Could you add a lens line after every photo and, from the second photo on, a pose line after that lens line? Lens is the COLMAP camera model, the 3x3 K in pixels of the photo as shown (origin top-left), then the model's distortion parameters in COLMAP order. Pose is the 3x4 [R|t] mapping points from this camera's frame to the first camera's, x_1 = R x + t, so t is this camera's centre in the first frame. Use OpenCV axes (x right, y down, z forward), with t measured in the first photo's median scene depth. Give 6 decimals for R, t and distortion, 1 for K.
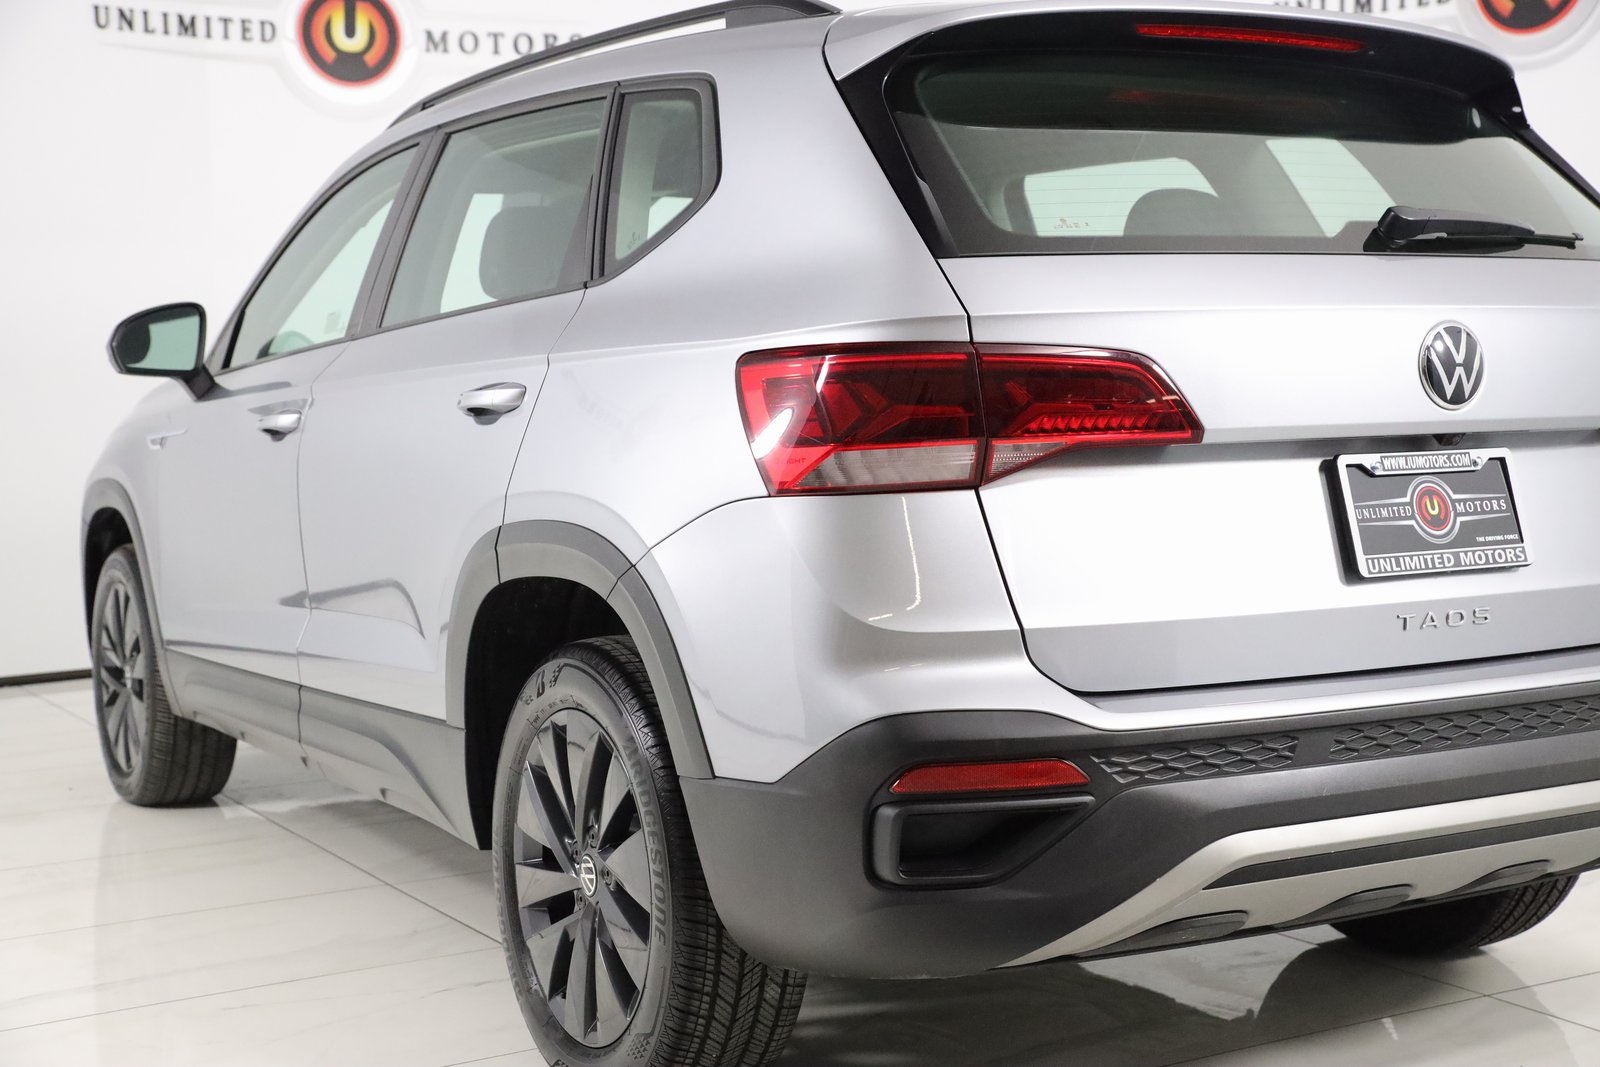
lens RADIAL K [[2249.3, 0, 800.0], [0, 2249.3, 533.5], [0, 0, 1]] dist [0.063560, 0.447063]
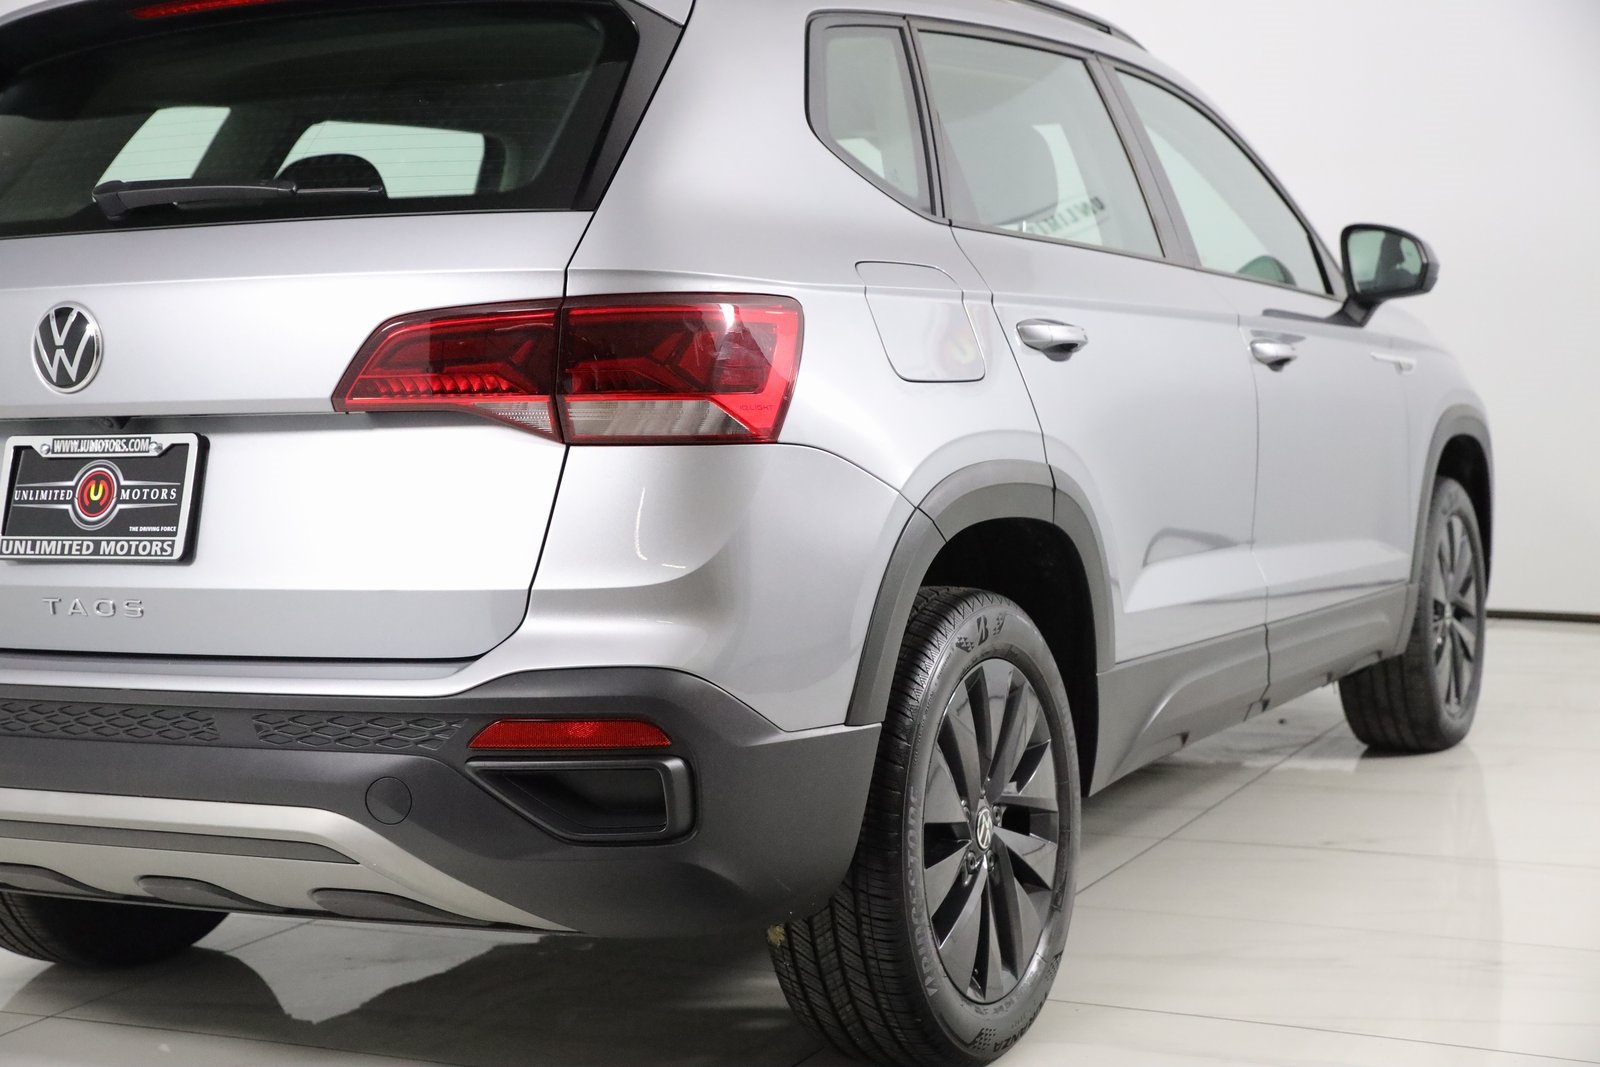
lens RADIAL K [[2327.5, 0, 800.0], [0, 2327.5, 533.5], [0, 0, 1]] dist [0.042073, 0.369965]
pose [[0.519584, 0.065958, -0.851870, 1.291613], [-0.029823, 0.997808, 0.059067, -0.062380], [0.853899, -0.005285, 0.520412, 0.734350]]
